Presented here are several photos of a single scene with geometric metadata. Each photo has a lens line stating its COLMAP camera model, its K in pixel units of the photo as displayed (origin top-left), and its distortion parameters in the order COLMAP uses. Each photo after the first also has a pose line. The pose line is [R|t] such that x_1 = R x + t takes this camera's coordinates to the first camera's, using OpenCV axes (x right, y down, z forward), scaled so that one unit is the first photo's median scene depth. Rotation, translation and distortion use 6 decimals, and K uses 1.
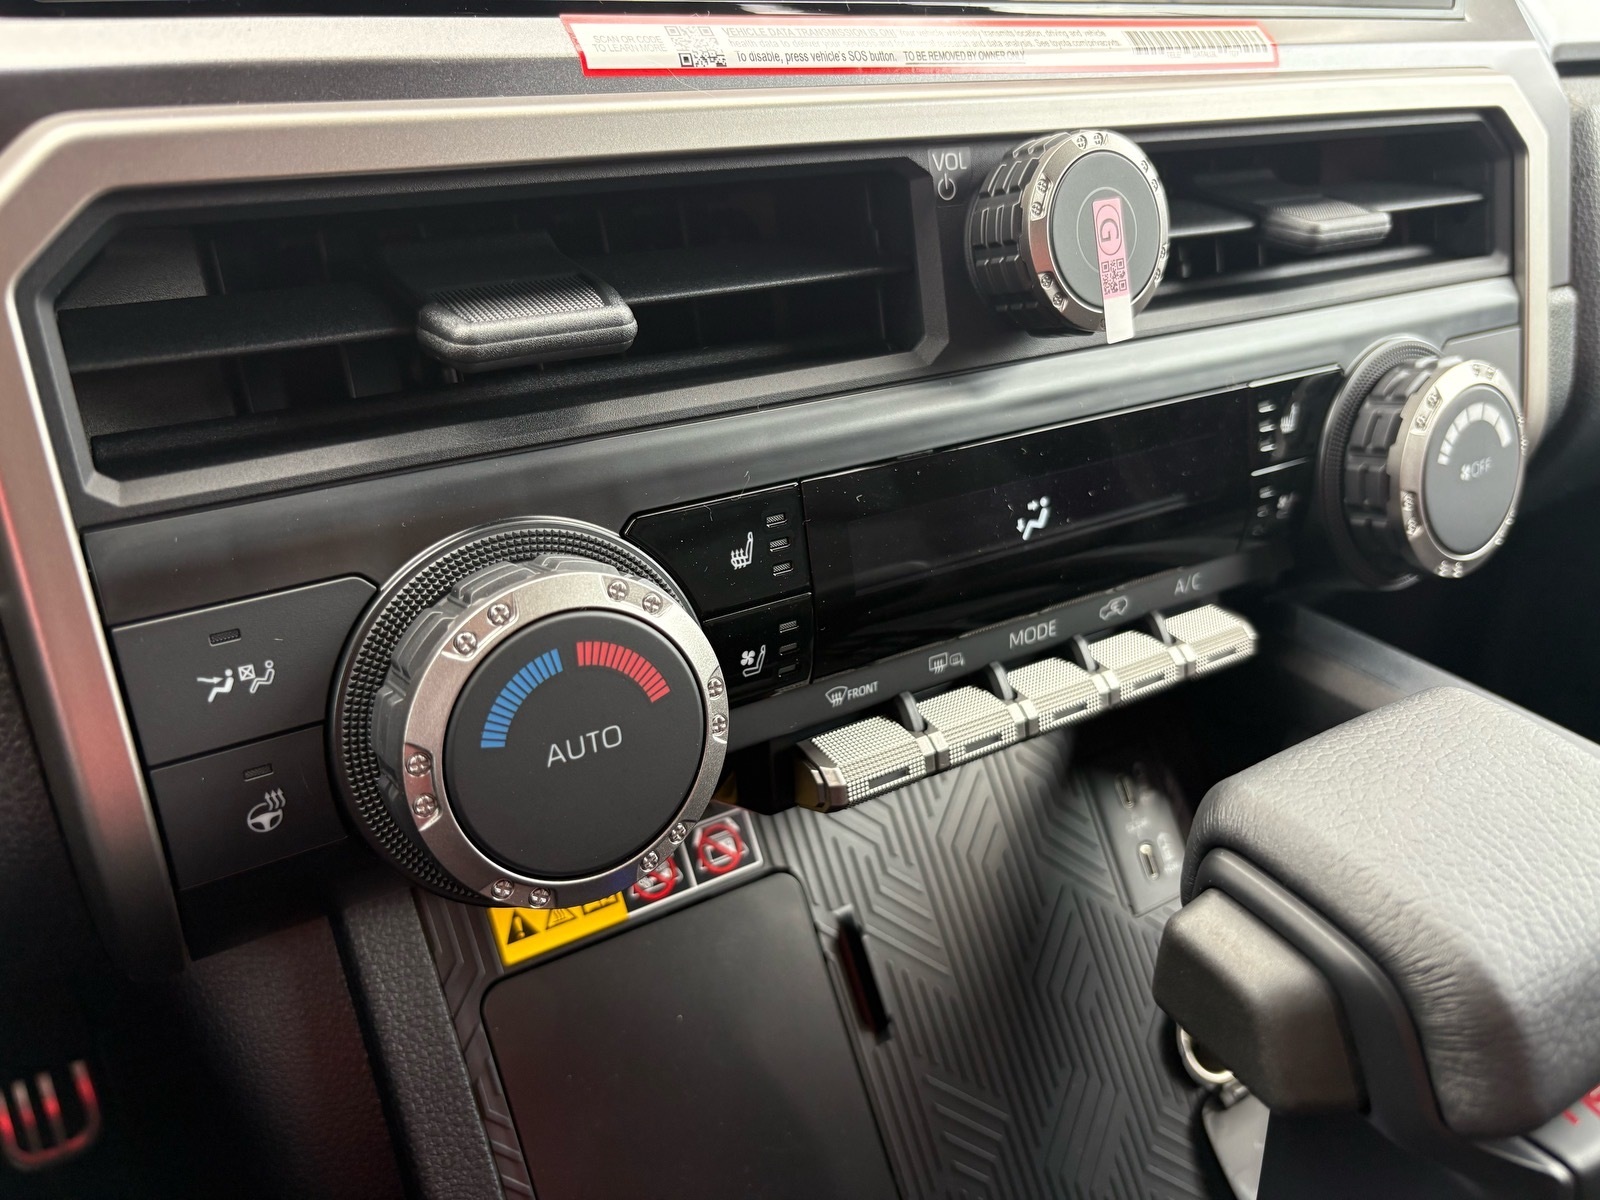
lens RADIAL K [[1274.7, 0, 798.7], [0, 1274.7, 562.3], [0, 0, 1]] dist [0.026966, -0.055309]
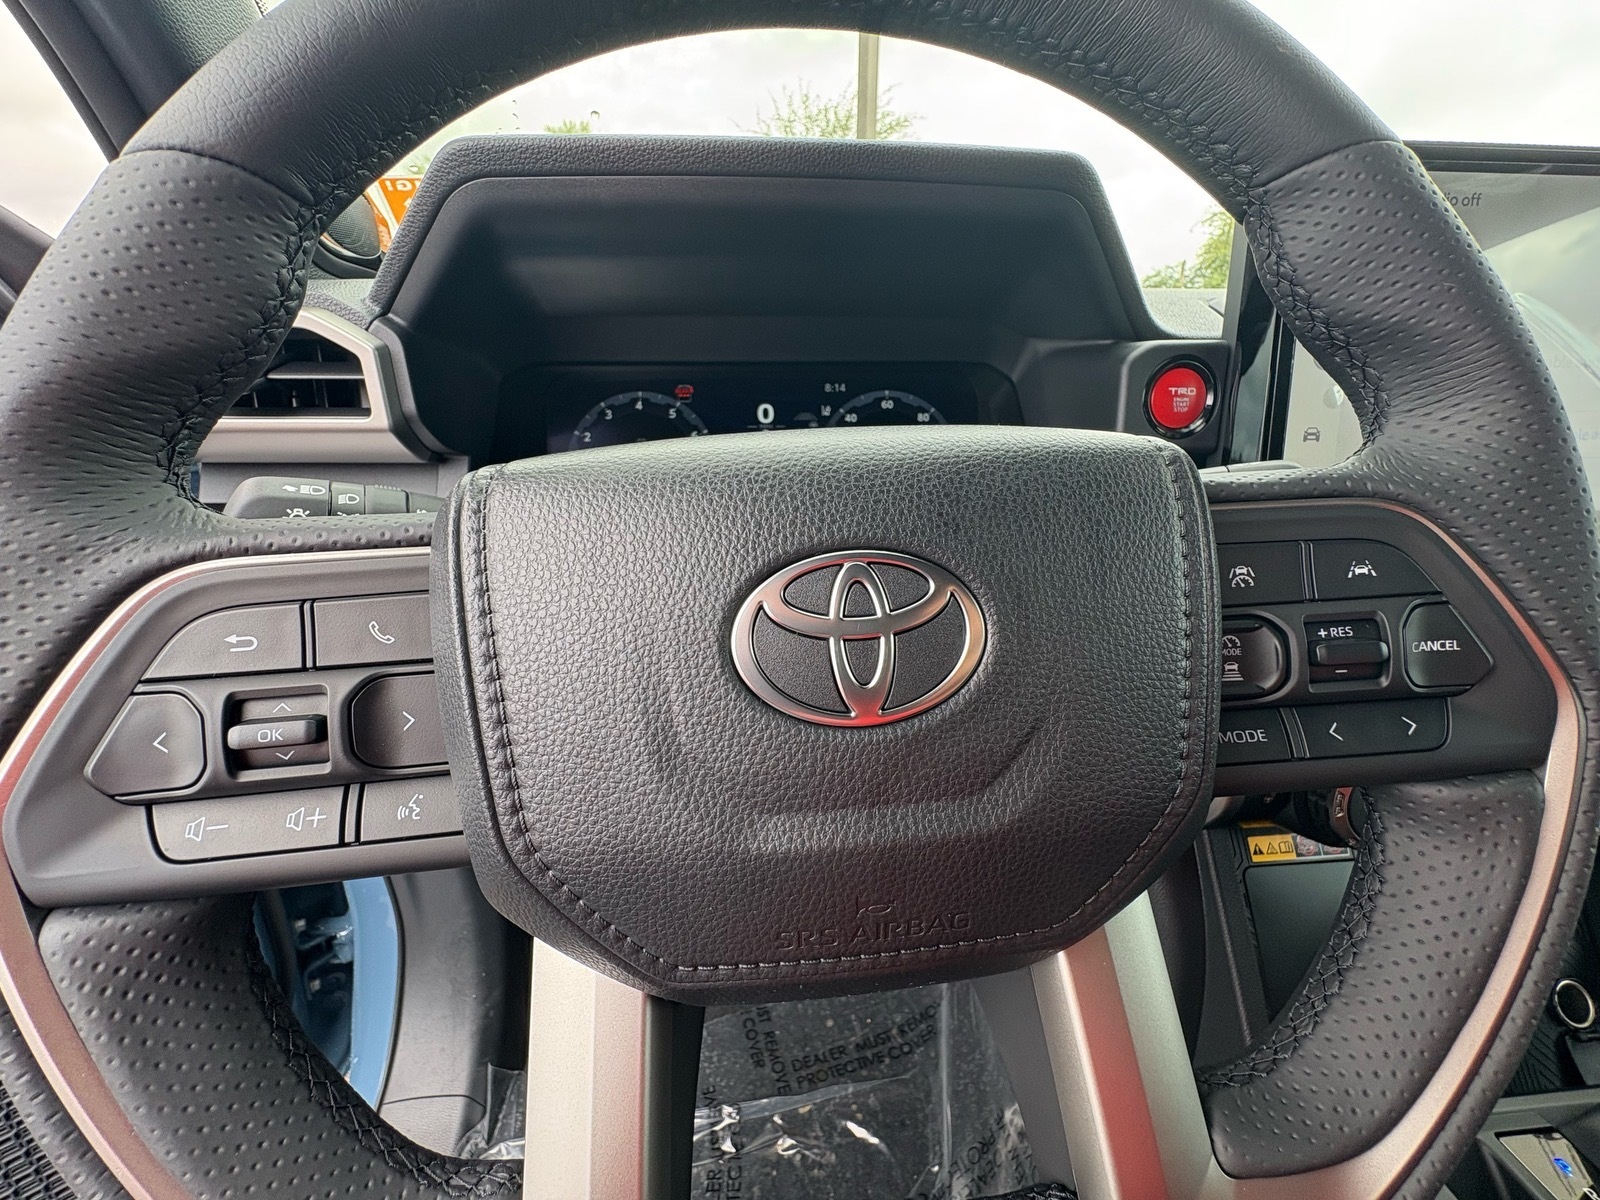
lens RADIAL K [[639.7, 0, 803.1], [0, 639.7, 597.2], [0, 0, 1]] dist [0.007513, 0.000316]
pose [[0.883136, 0.145950, -0.445835, -0.525809], [-0.183792, 0.982042, -0.042581, -0.016474], [0.431614, 0.119546, 0.894102, -0.729702]]
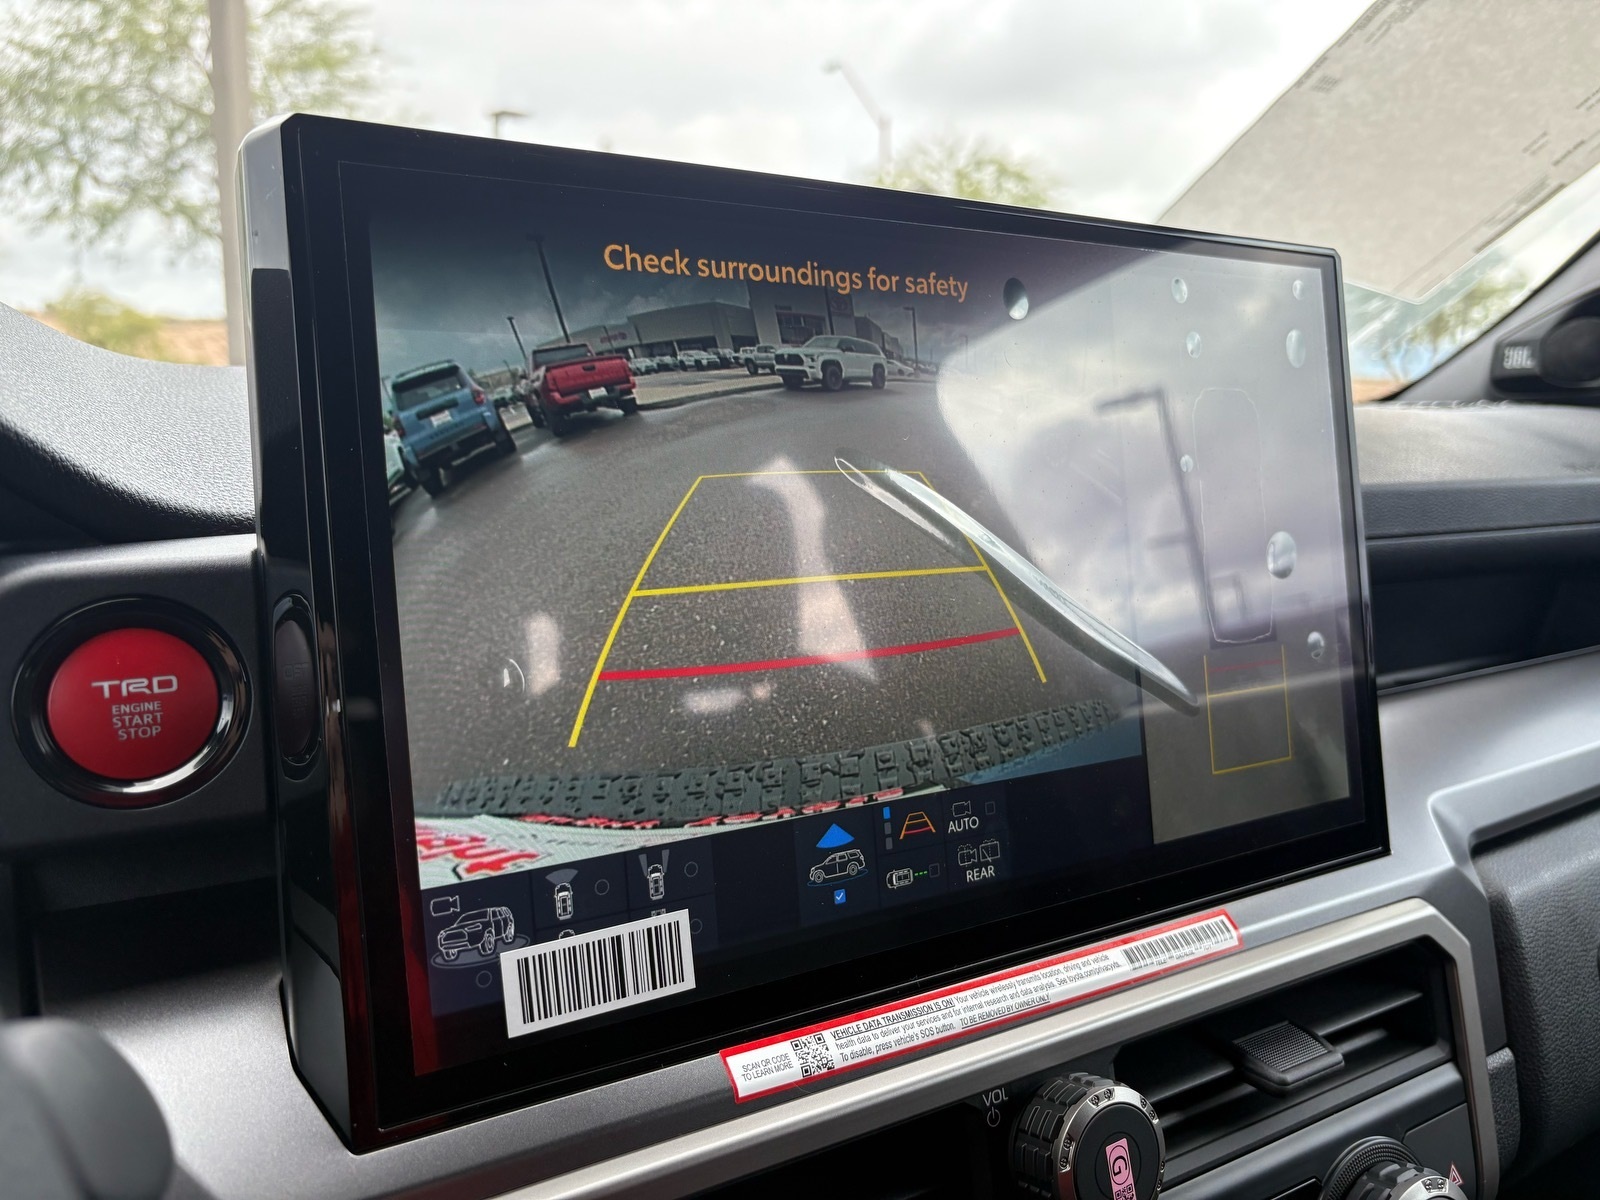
lens RADIAL K [[1274.7, 0, 798.7], [0, 1274.7, 562.3], [0, 0, 1]] dist [0.026966, -0.055309]
pose [[0.999767, 0.018627, -0.010874, -0.064359], [-0.020965, 0.957684, -0.287056, -0.367453], [0.005067, 0.287217, 0.957852, -0.338053]]
